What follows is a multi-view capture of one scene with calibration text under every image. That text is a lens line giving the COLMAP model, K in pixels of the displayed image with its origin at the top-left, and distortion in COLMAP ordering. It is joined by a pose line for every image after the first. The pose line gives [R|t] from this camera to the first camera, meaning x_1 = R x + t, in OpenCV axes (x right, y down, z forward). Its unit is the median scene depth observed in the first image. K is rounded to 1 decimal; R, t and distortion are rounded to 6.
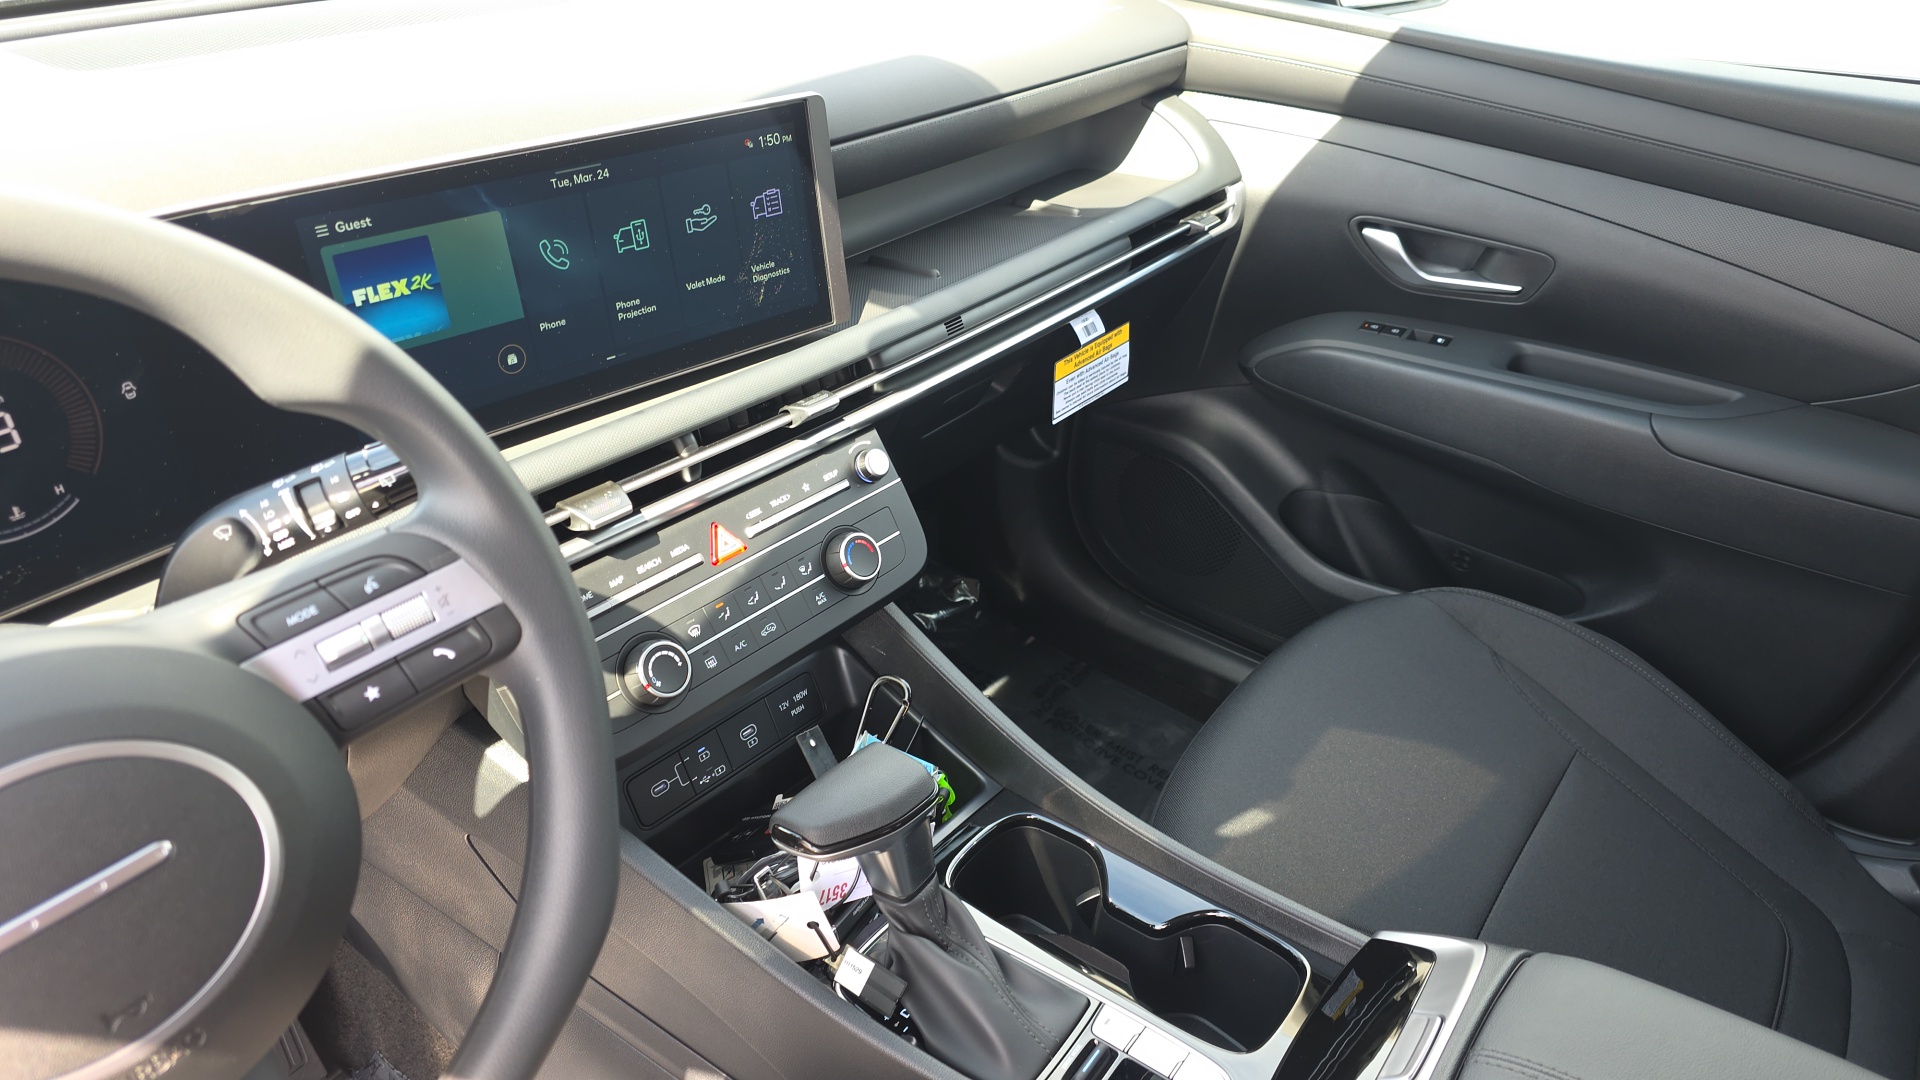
lens RADIAL K [[1310.1, 0, 967.6], [0, 1310.1, 519.5], [0, 0, 1]] dist [0.069243, -0.077259]
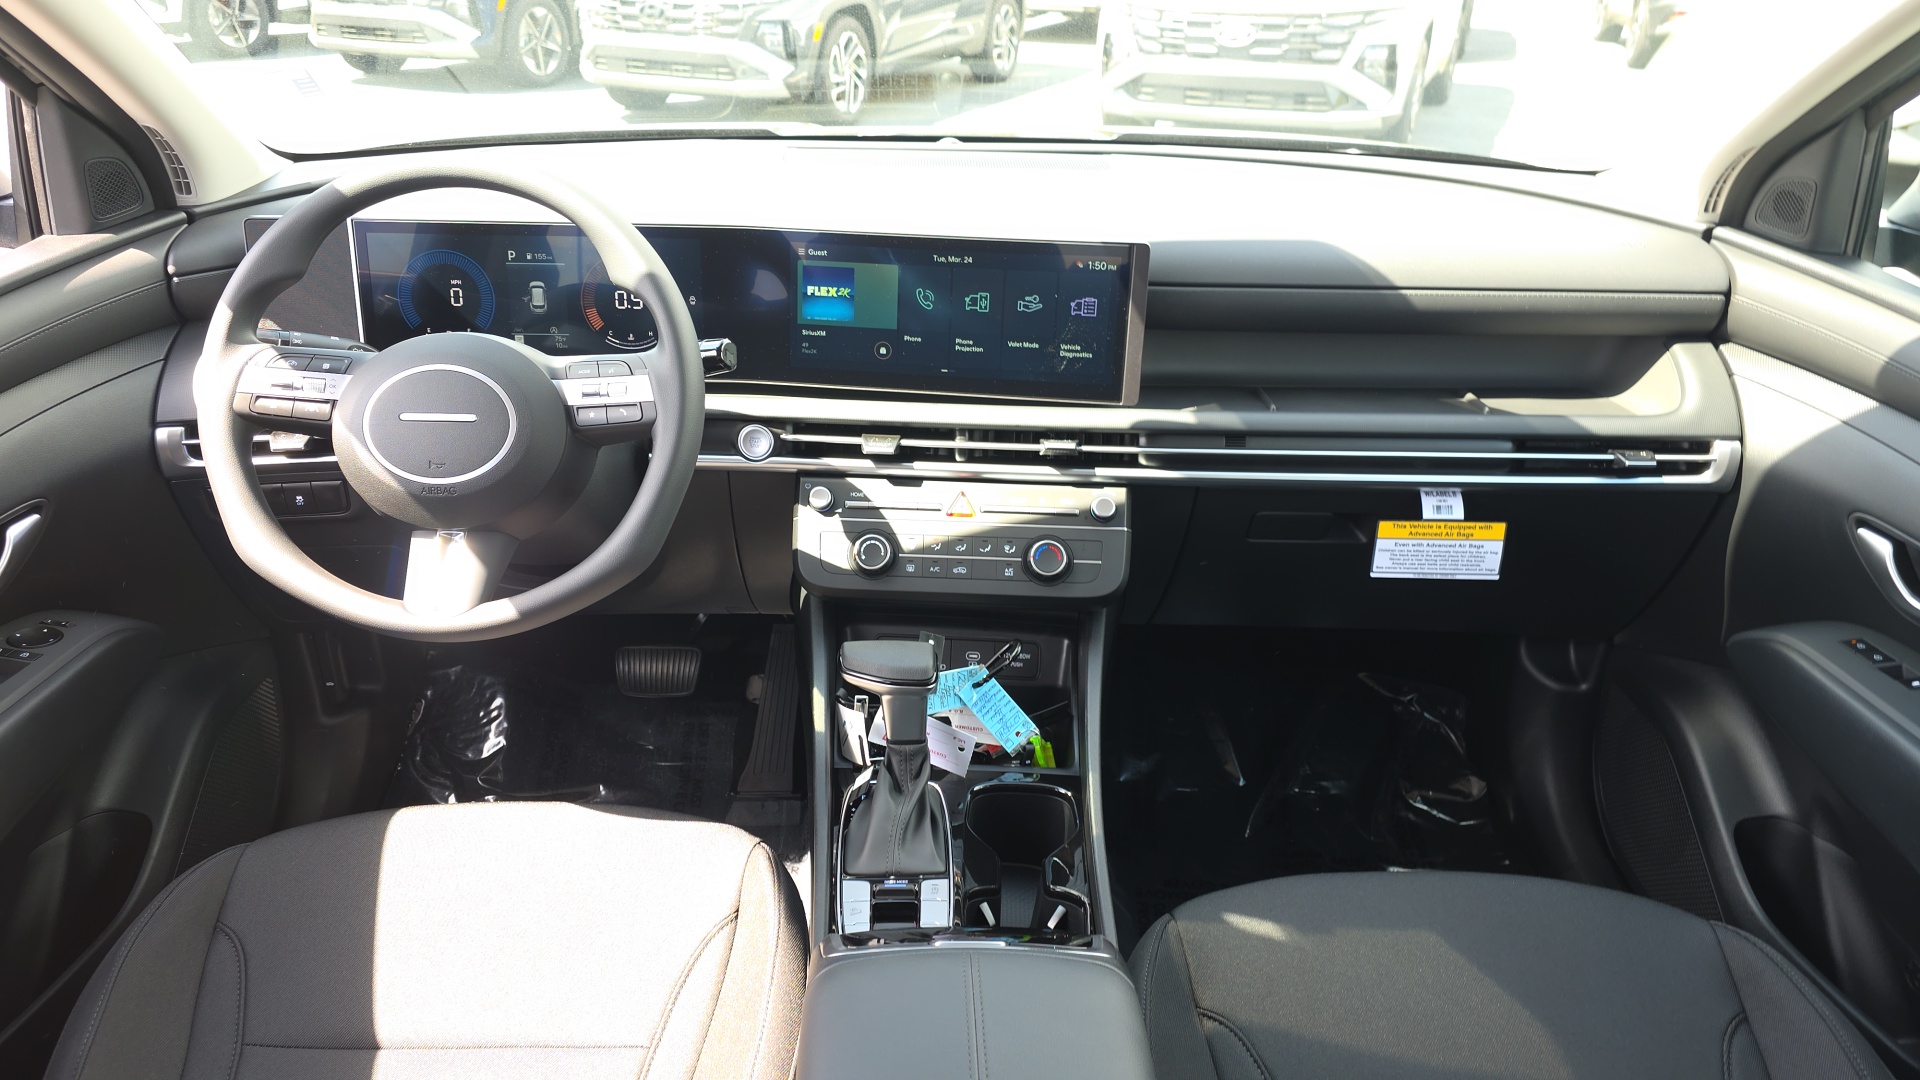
lens RADIAL K [[1315.7, 0, 945.0], [0, 1315.7, 501.5], [0, 0, 1]] dist [0.083680, -0.061074]
pose [[0.600788, 0.297058, -0.742166, 0.877617], [-0.407543, 0.912503, 0.035328, -0.030937], [0.687723, 0.281240, 0.669284, -0.022144]]
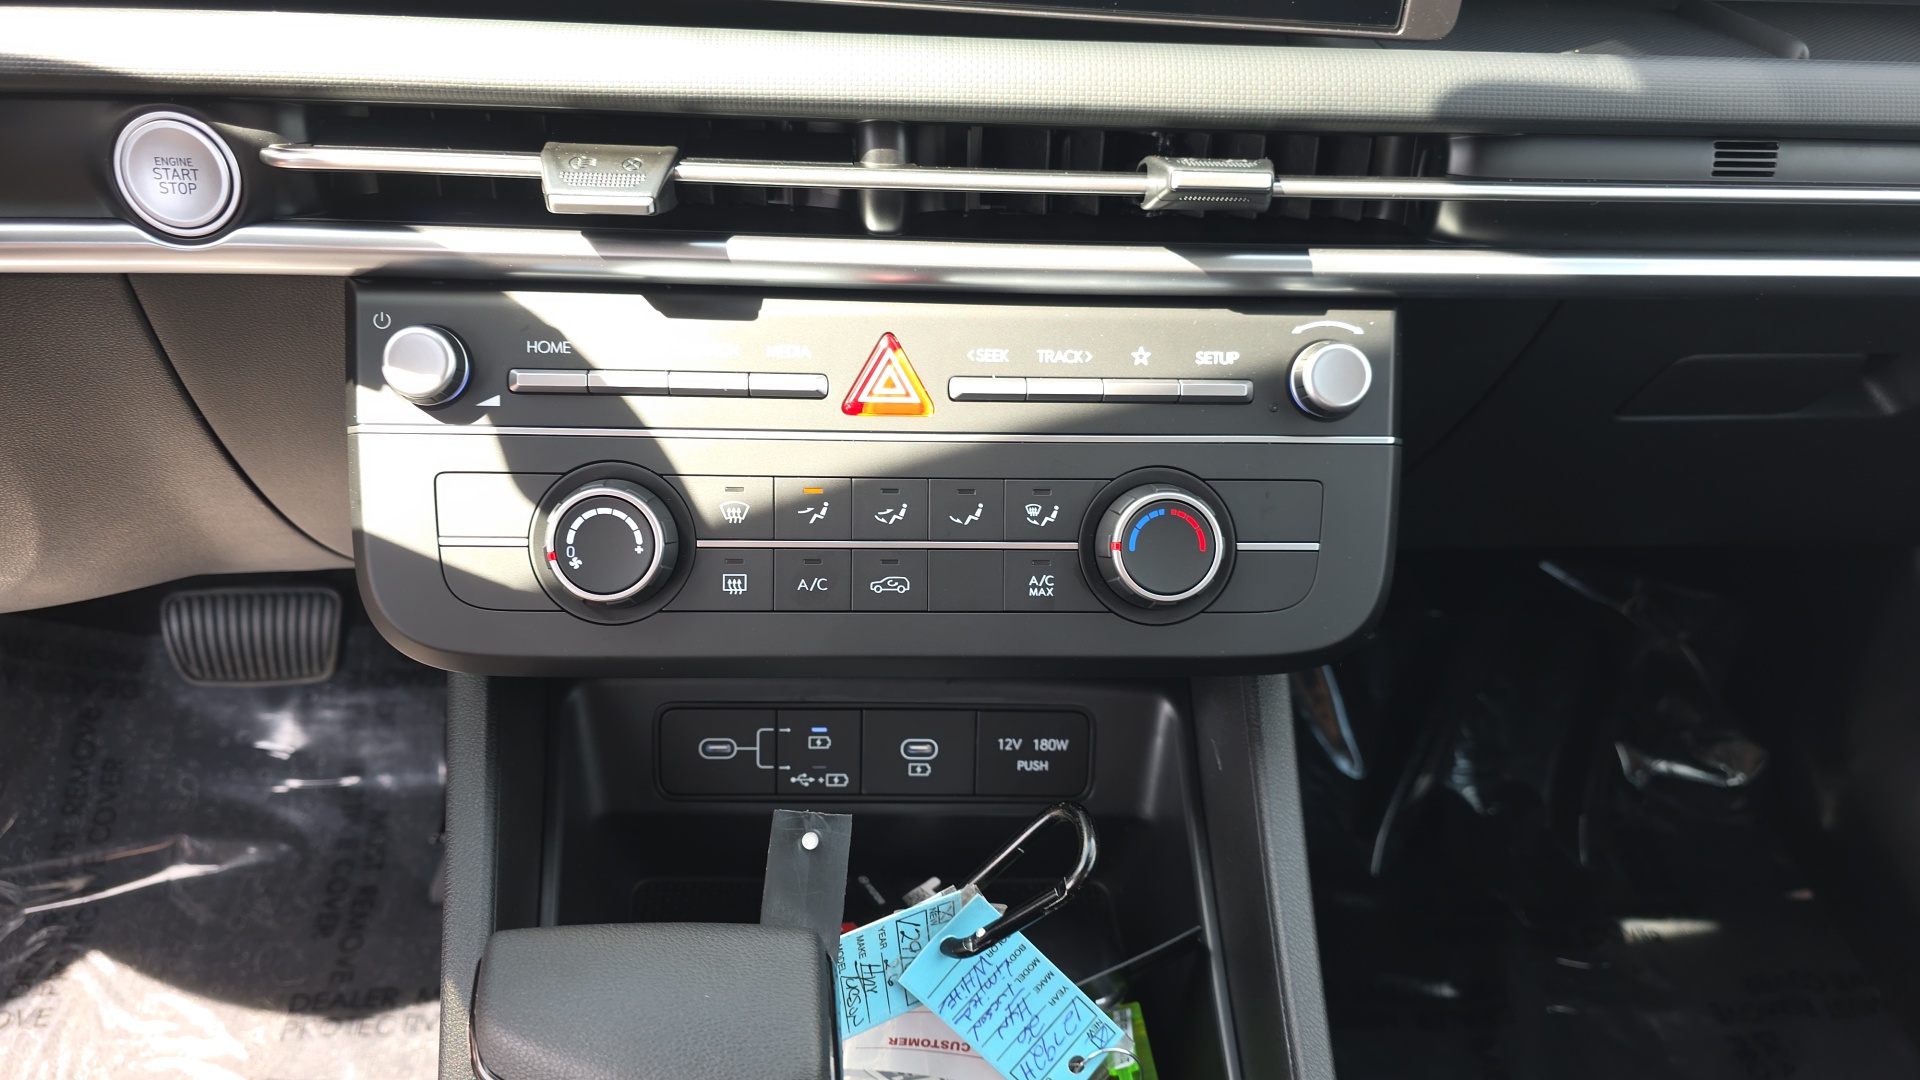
lens RADIAL K [[1310.1, 0, 953.9], [0, 1310.1, 559.4], [0, 0, 1]] dist [0.069243, -0.077259]
pose [[0.676965, 0.456741, -0.577154, 0.129740], [-0.399344, 0.886634, 0.233249, -0.043332], [0.618258, 0.072581, 0.782617, 0.615863]]
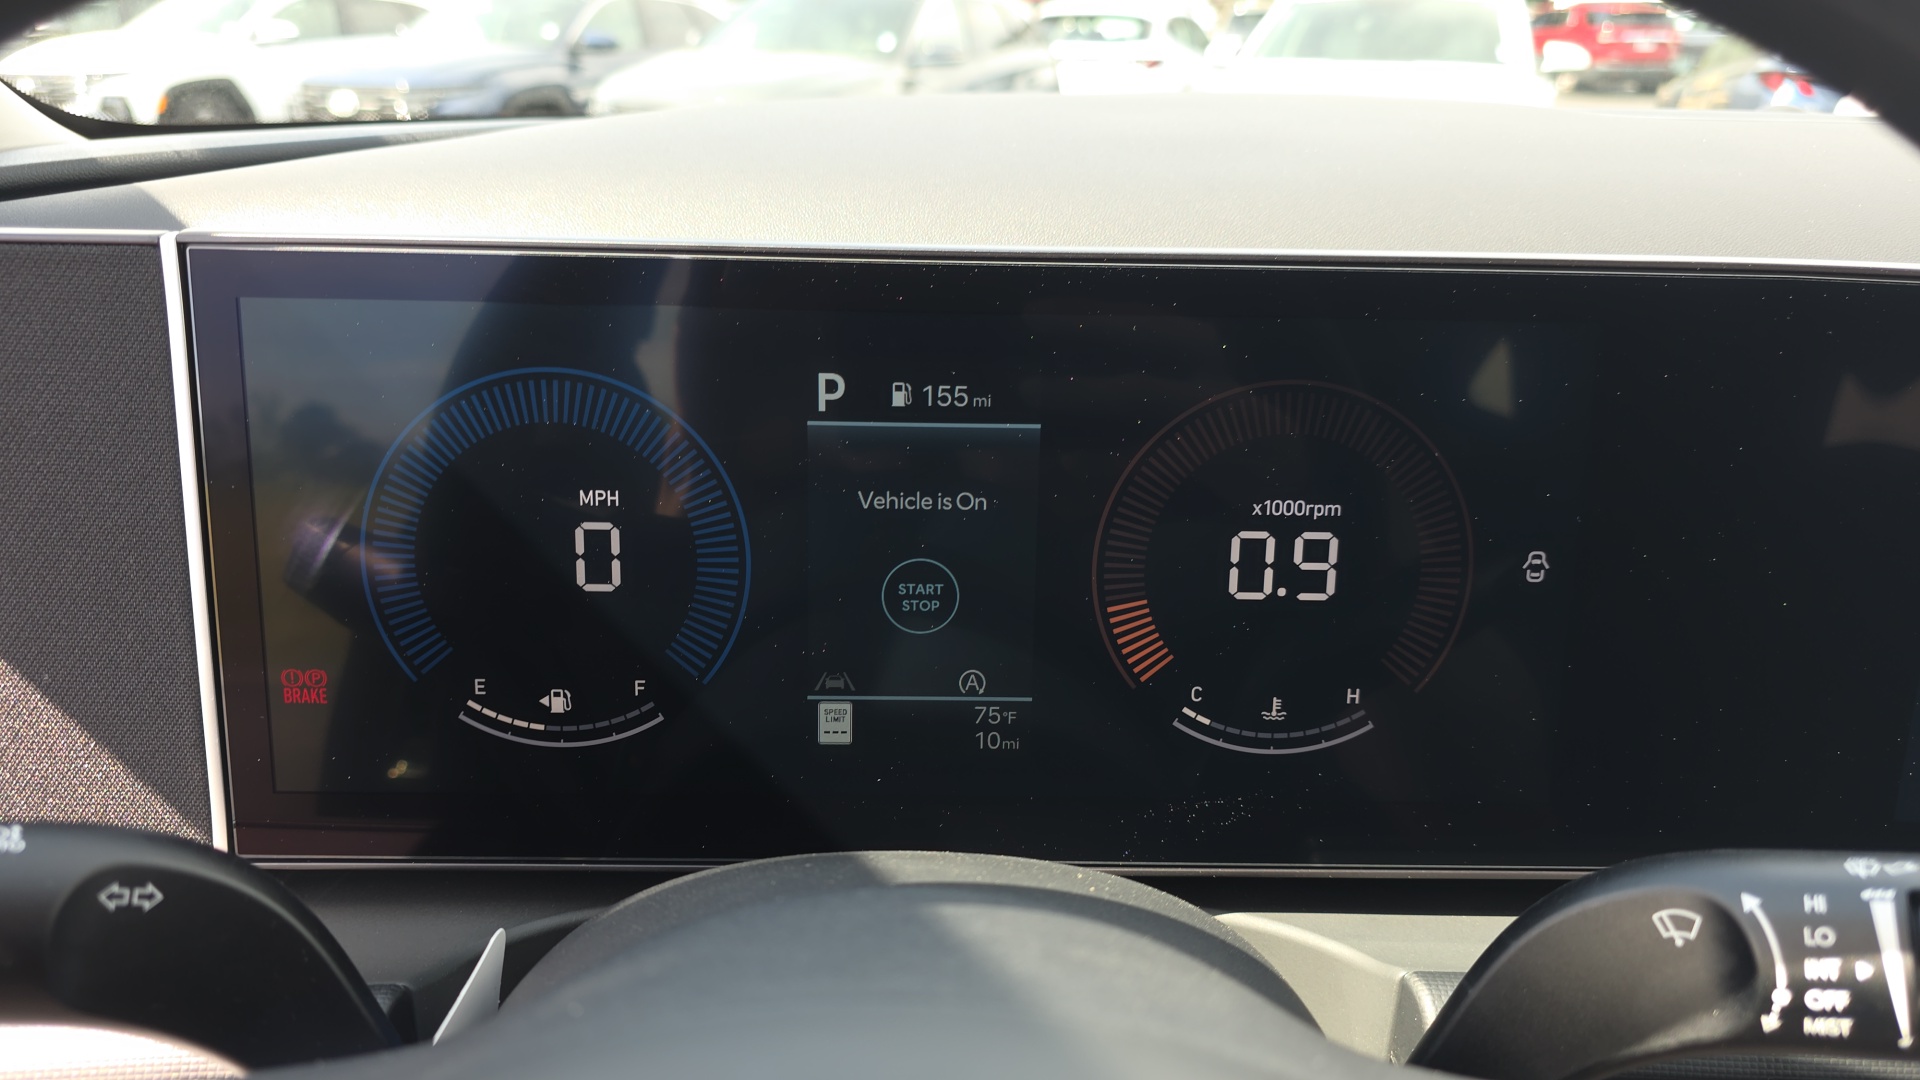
lens RADIAL K [[1310.1, 0, 968.1], [0, 1310.1, 555.0], [0, 0, 1]] dist [0.069243, -0.077259]
pose [[0.613721, 0.243603, -0.751002, -0.266915], [-0.409644, 0.911406, -0.039129, 0.007104], [0.674936, 0.331658, 0.659140, 0.356545]]
